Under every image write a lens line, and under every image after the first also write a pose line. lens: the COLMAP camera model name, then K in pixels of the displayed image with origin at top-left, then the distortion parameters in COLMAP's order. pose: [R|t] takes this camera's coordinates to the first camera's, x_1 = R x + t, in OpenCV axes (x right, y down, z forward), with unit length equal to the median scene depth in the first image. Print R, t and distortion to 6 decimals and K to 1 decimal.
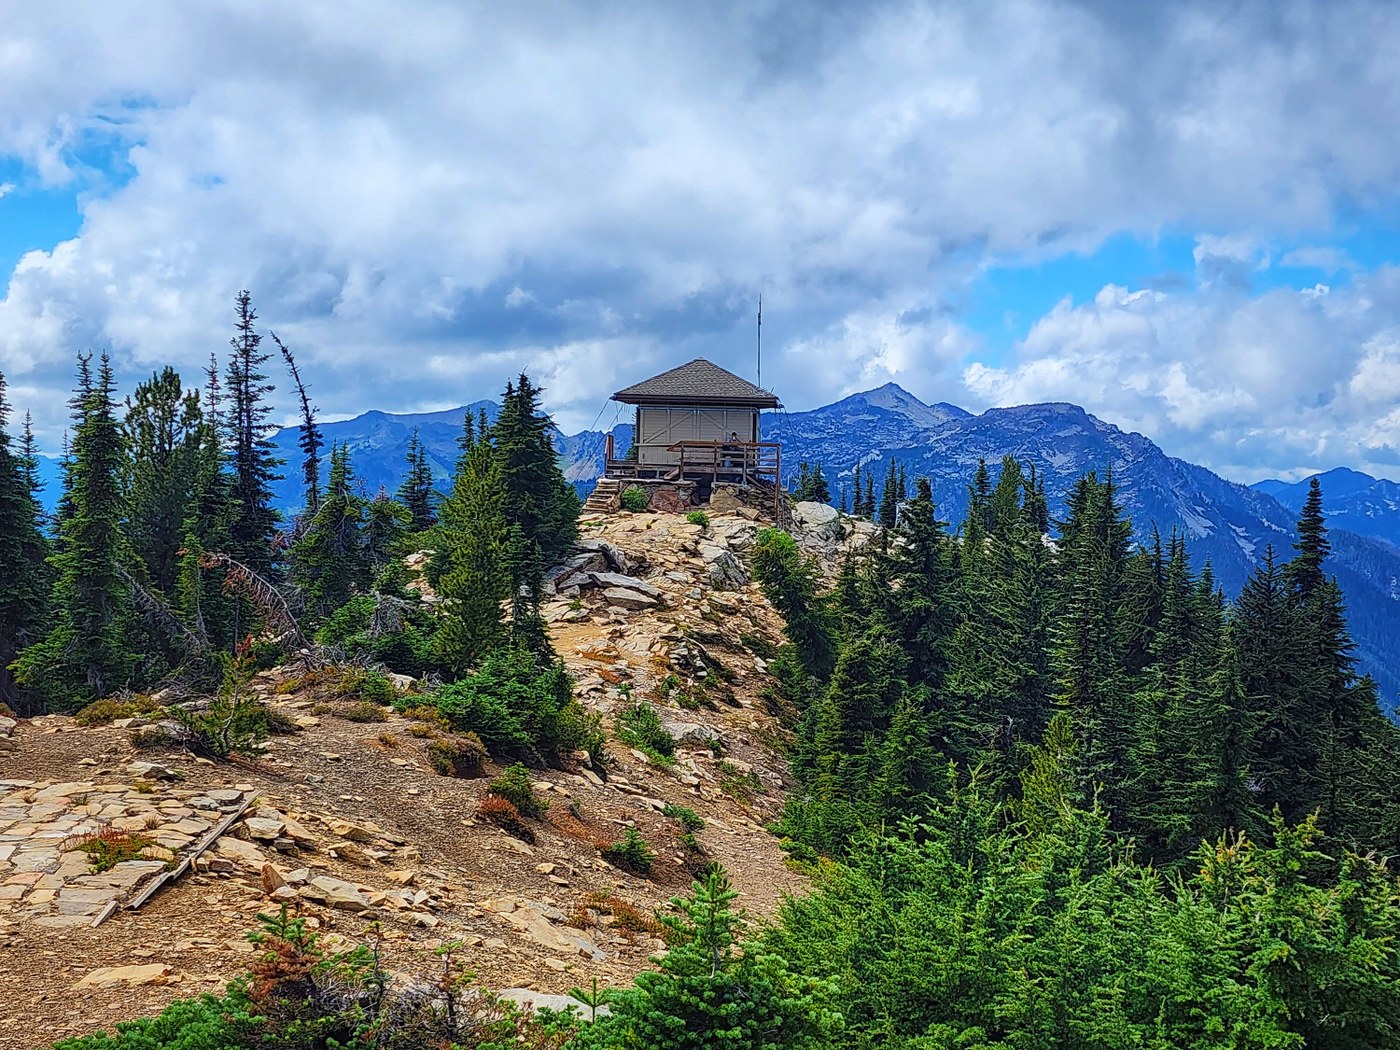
lens RADIAL K [[1975.7, 0, 699.3], [0, 1975.7, 565.7], [0, 0, 1]] dist [0.149515, -0.047418]
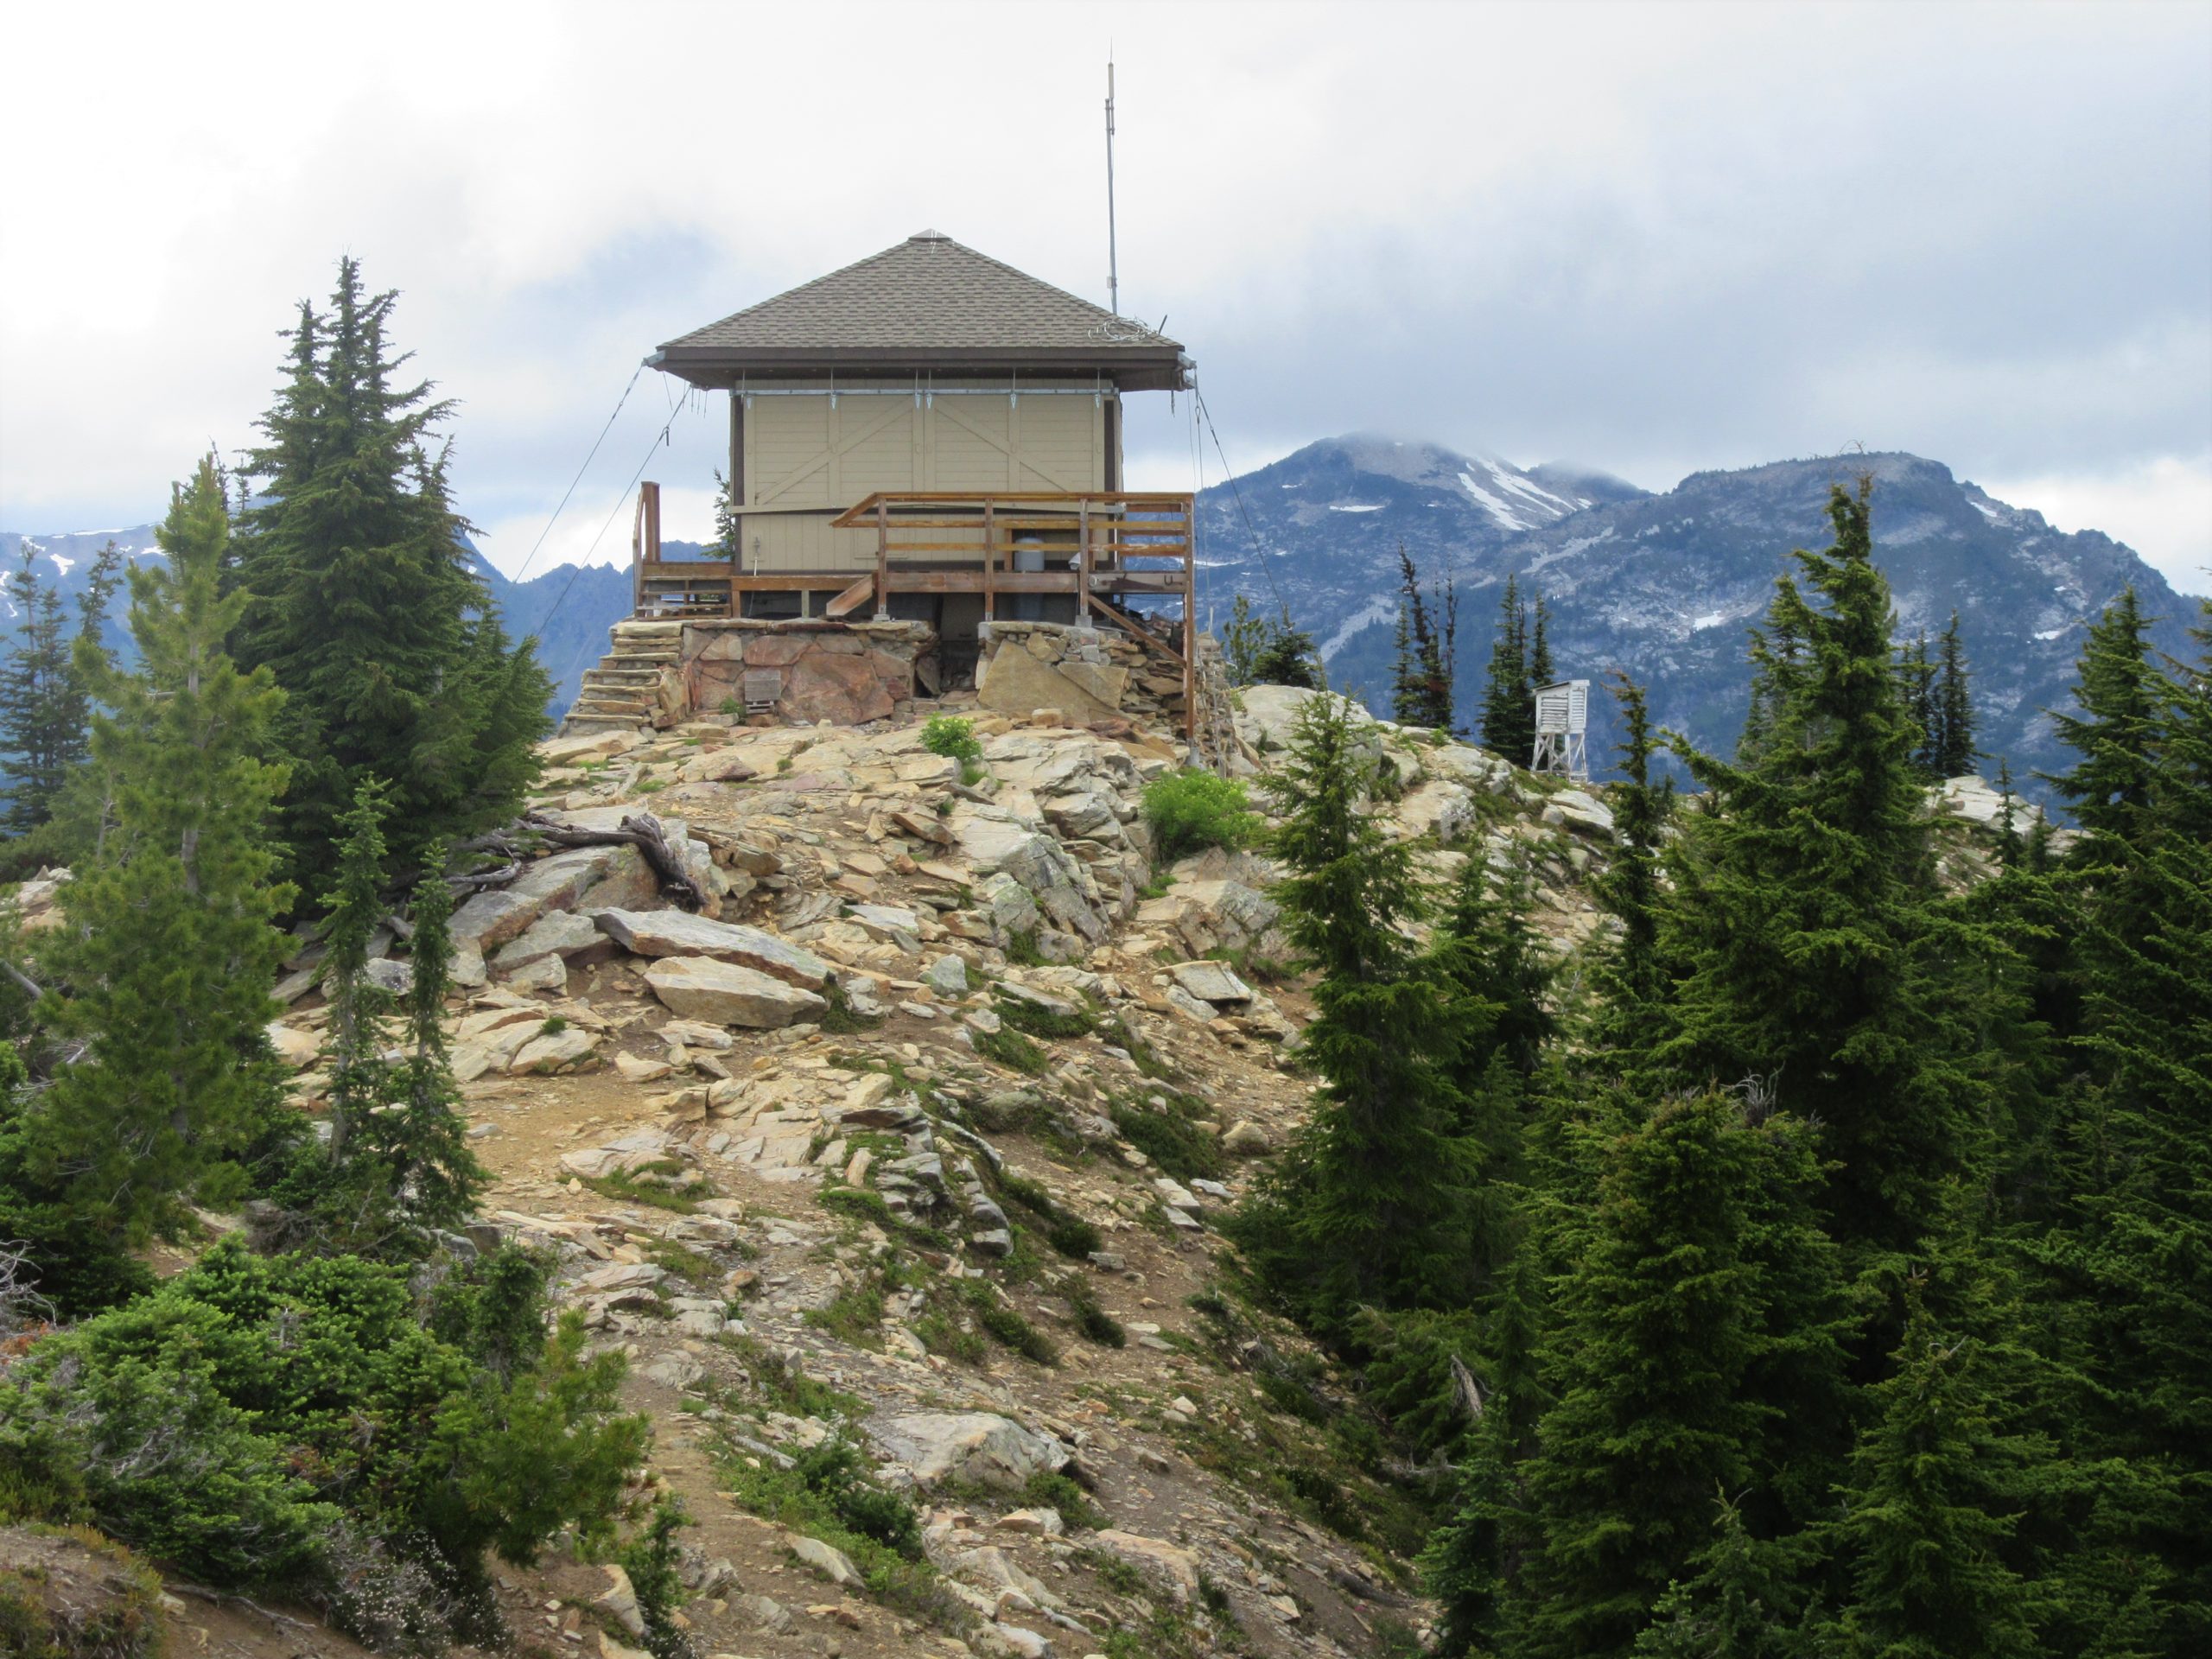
lens RADIAL K [[5486.0, 0, 1106.0], [0, 5486.0, 829.5], [0, 0, 1]] dist [-0.009501, 0.100459]
pose [[0.998790, -0.029900, 0.039053, -0.010037], [0.030649, 0.999355, -0.018738, 0.008507], [-0.038468, 0.019913, 0.999061, 0.157352]]
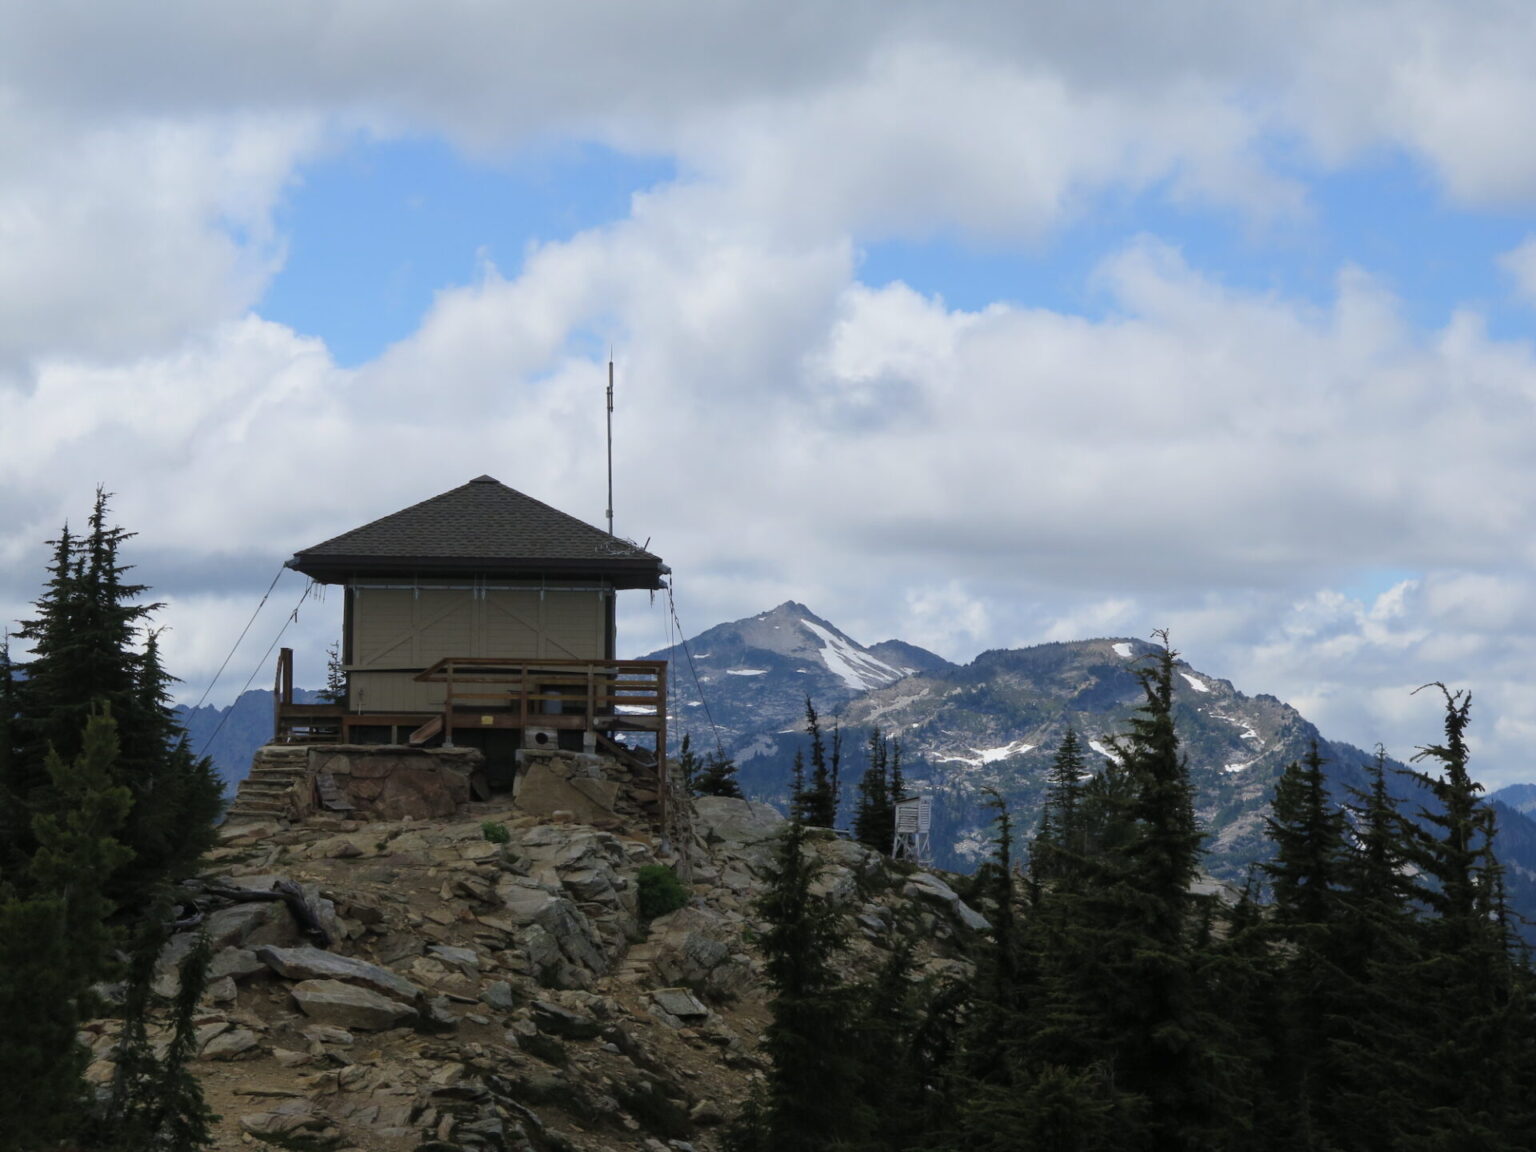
lens RADIAL K [[3931.7, 0, 768.0], [0, 3931.7, 576.0], [0, 0, 1]] dist [-0.062183, 0.804053]
pose [[0.995629, -0.011916, 0.092638, -0.022018], [0.021209, 0.994763, -0.099981, 0.010213], [-0.090961, 0.101508, 0.990667, 0.130862]]
